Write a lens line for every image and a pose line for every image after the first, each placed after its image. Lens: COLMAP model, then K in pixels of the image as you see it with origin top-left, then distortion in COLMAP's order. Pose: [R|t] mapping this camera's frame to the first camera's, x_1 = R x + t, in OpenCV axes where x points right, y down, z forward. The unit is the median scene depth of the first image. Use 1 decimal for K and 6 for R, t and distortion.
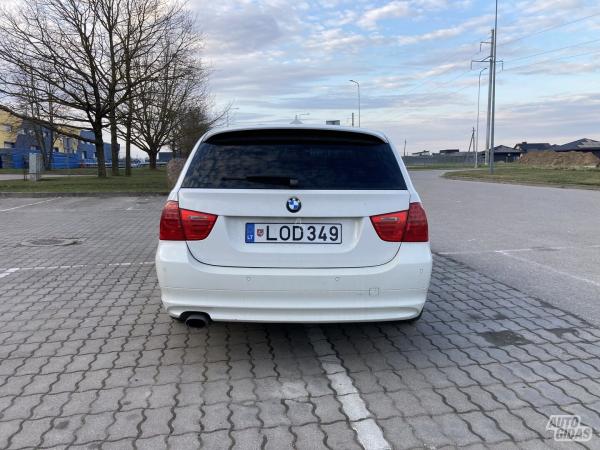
lens RADIAL K [[473.8, 0, 300.0], [0, 473.8, 225.0], [0, 0, 1]] dist [0.018670, -0.003596]
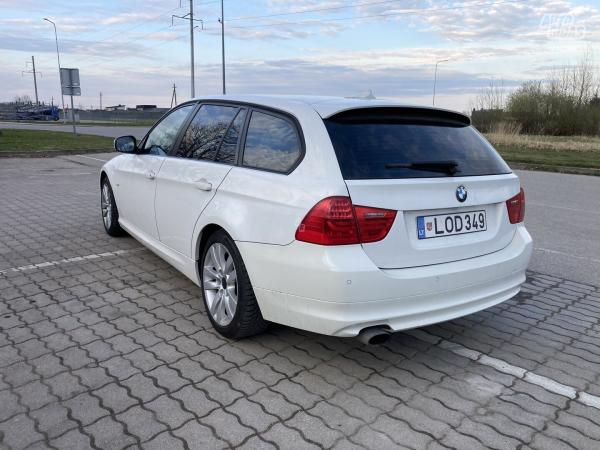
lens RADIAL K [[473.8, 0, 300.0], [0, 473.8, 225.0], [0, 0, 1]] dist [0.018670, -0.003596]
pose [[0.837884, -0.086378, 0.538971, -0.776584], [0.038420, 0.994283, 0.099621, -0.085779], [-0.544495, -0.062763, 0.836413, 0.381834]]
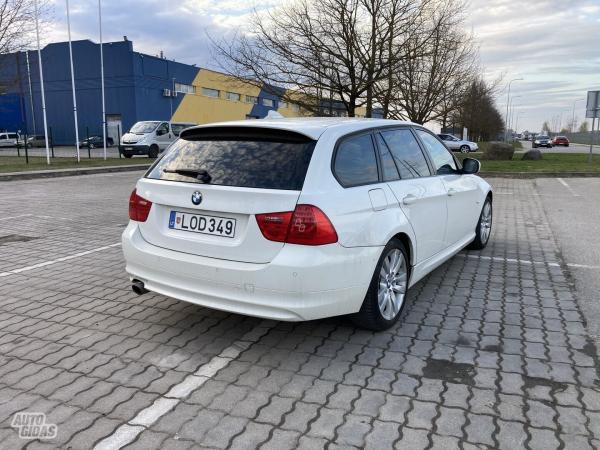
lens RADIAL K [[472.0, 0, 300.0], [0, 472.0, 225.0], [0, 0, 1]] dist [0.010615, -0.003601]
pose [[0.850098, 0.097415, -0.517536, 0.750453], [-0.070979, 0.994970, 0.070692, -0.073484], [0.521819, -0.023361, 0.852736, 0.188130]]
